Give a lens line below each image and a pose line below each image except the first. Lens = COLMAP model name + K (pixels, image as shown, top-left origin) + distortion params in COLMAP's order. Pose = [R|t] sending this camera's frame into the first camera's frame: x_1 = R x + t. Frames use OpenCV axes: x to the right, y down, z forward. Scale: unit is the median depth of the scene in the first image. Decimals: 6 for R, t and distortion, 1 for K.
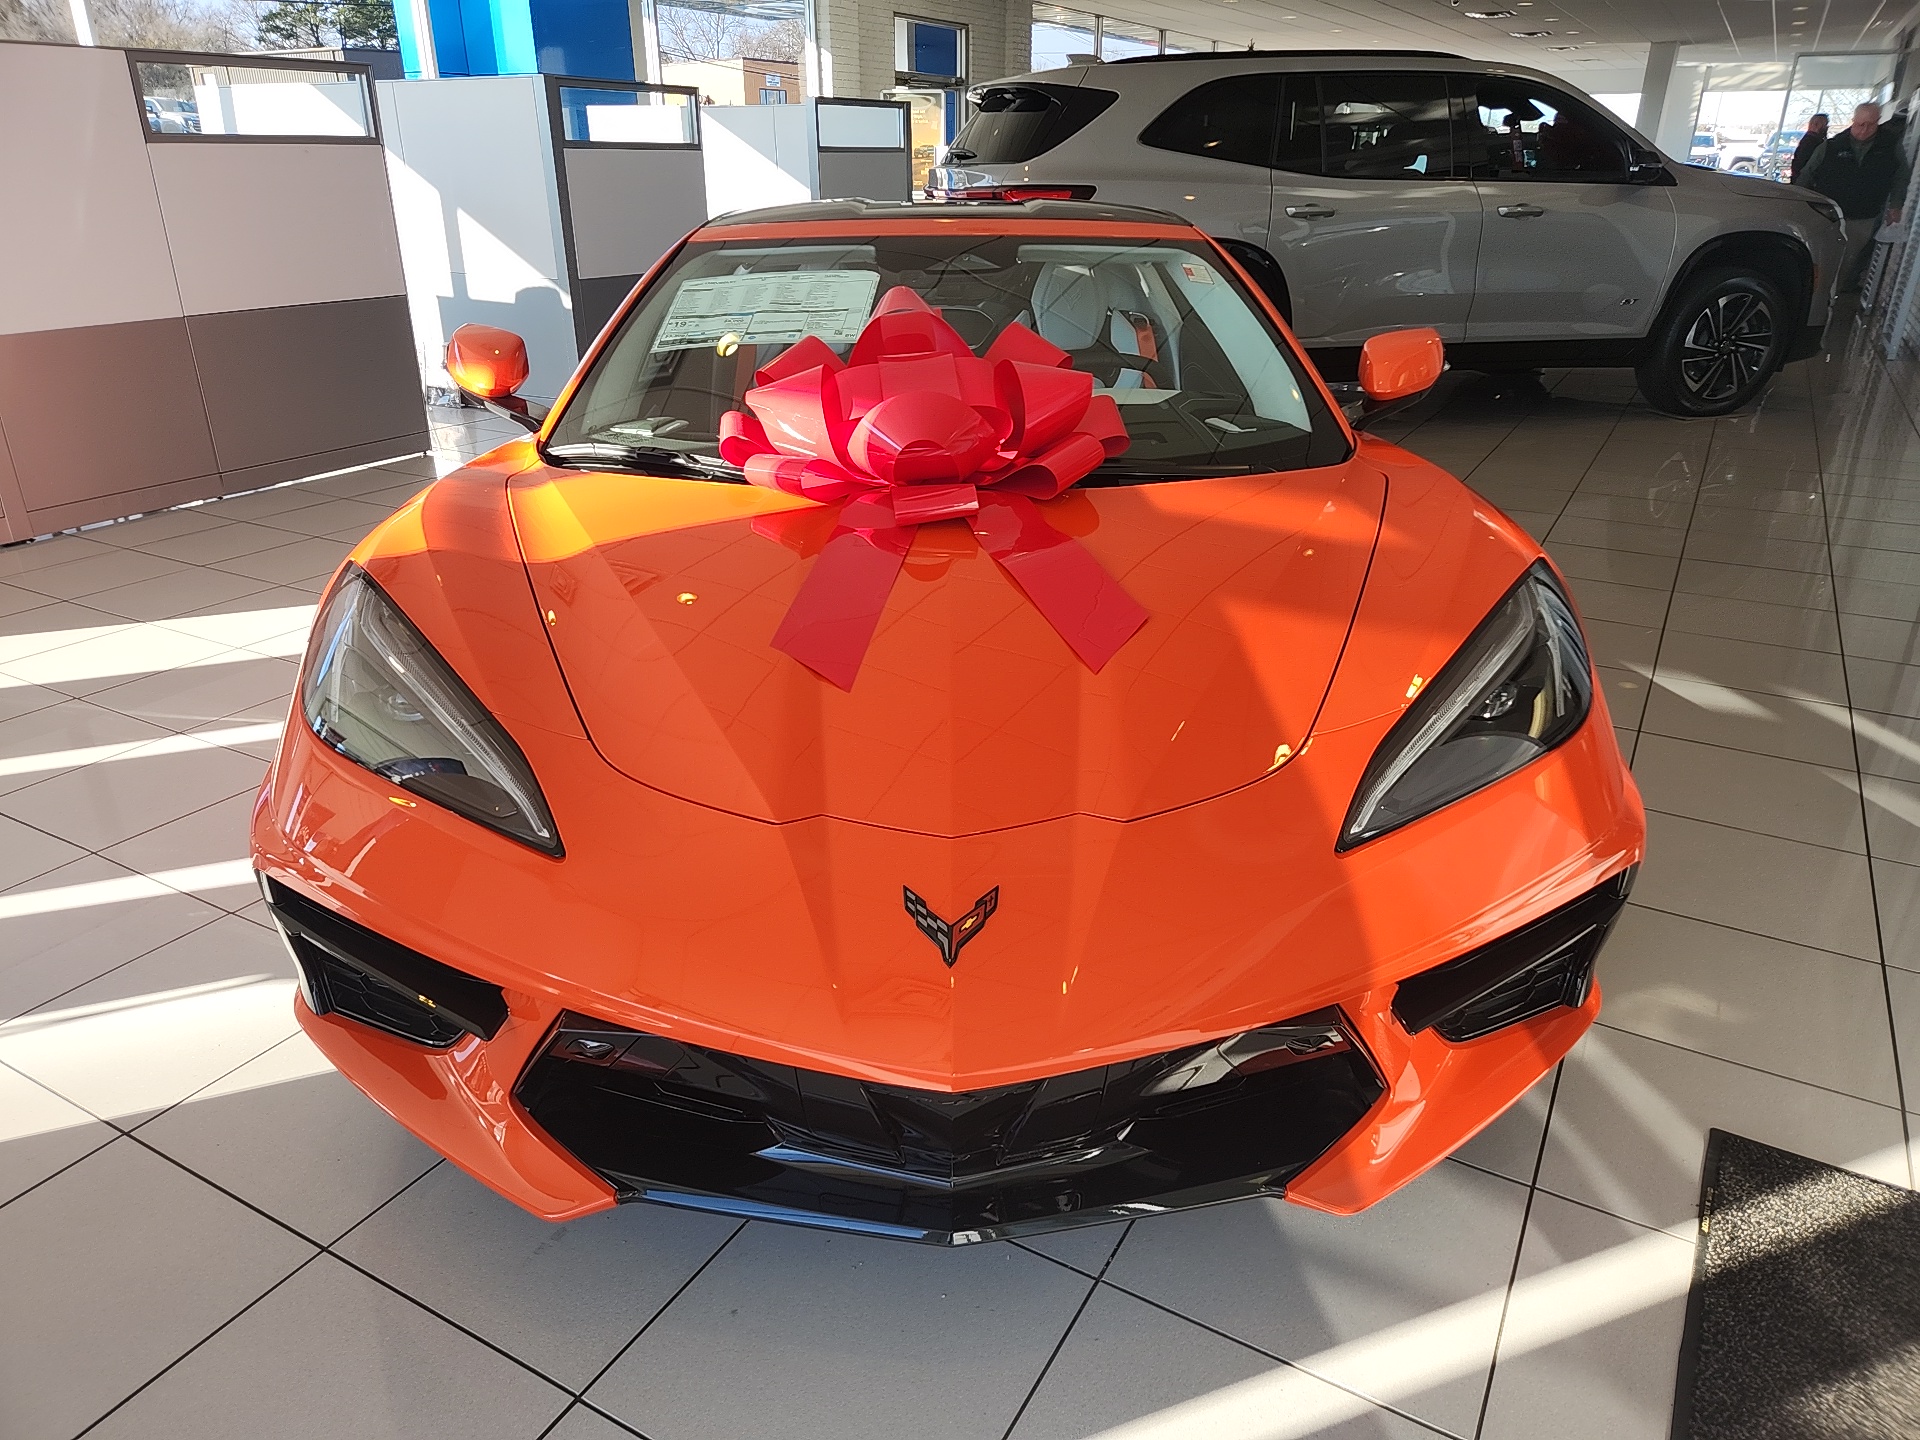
lens RADIAL K [[1286.5, 0, 965.3], [0, 1286.5, 727.9], [0, 0, 1]] dist [0.007593, -0.002958]
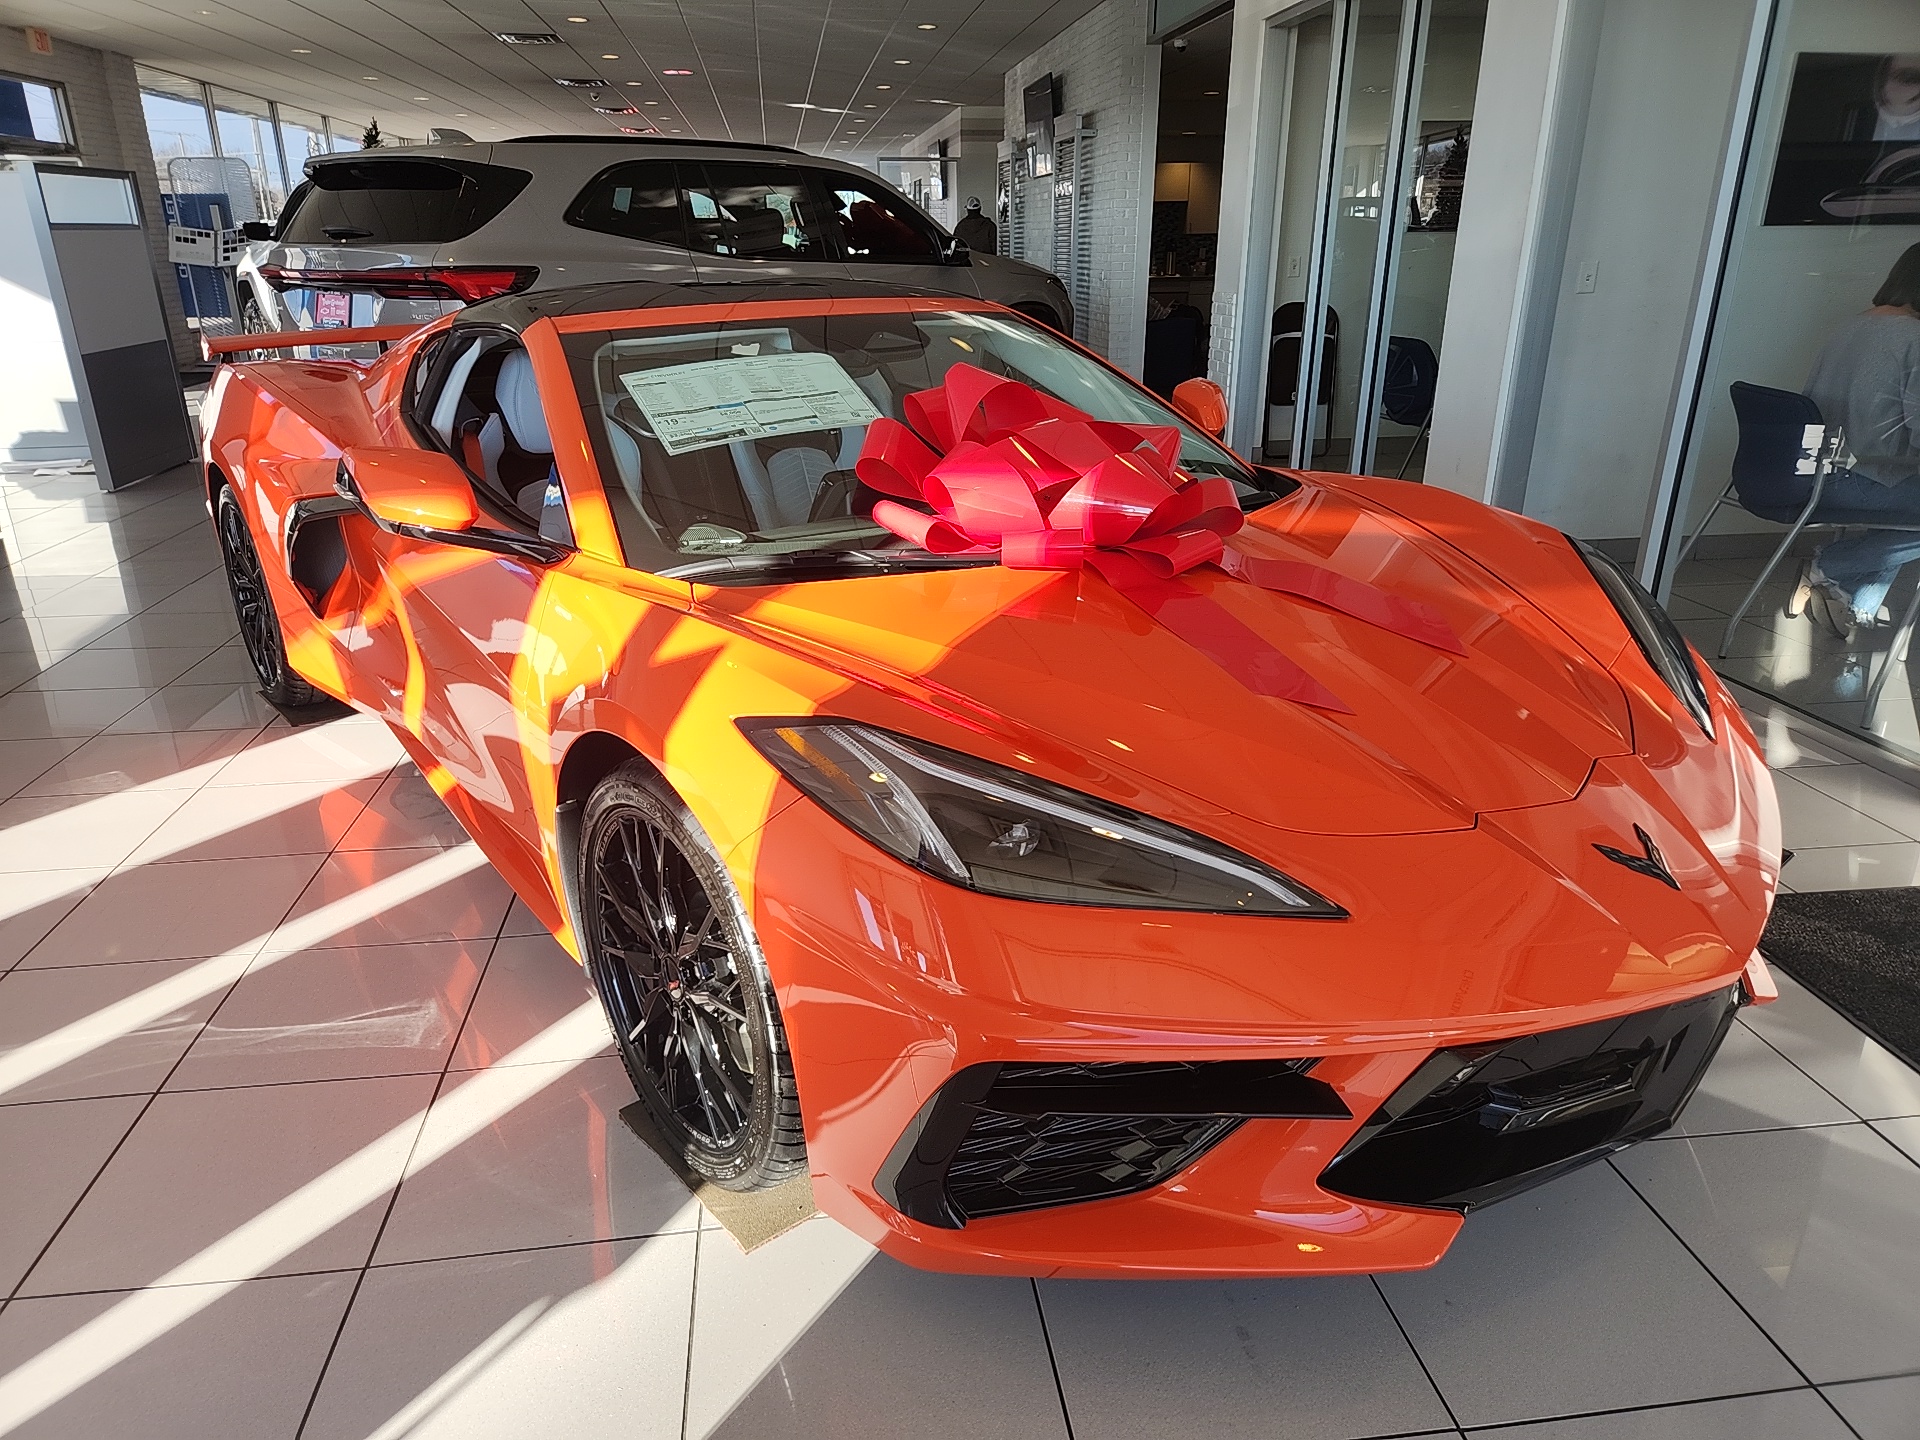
lens RADIAL K [[1286.5, 0, 961.2], [0, 1286.5, 725.5], [0, 0, 1]] dist [0.007593, -0.002958]
pose [[0.795653, -0.212658, 0.567197, -0.260041], [0.243719, 0.969604, 0.021647, -0.033611], [-0.554561, 0.121013, 0.823297, 0.075825]]
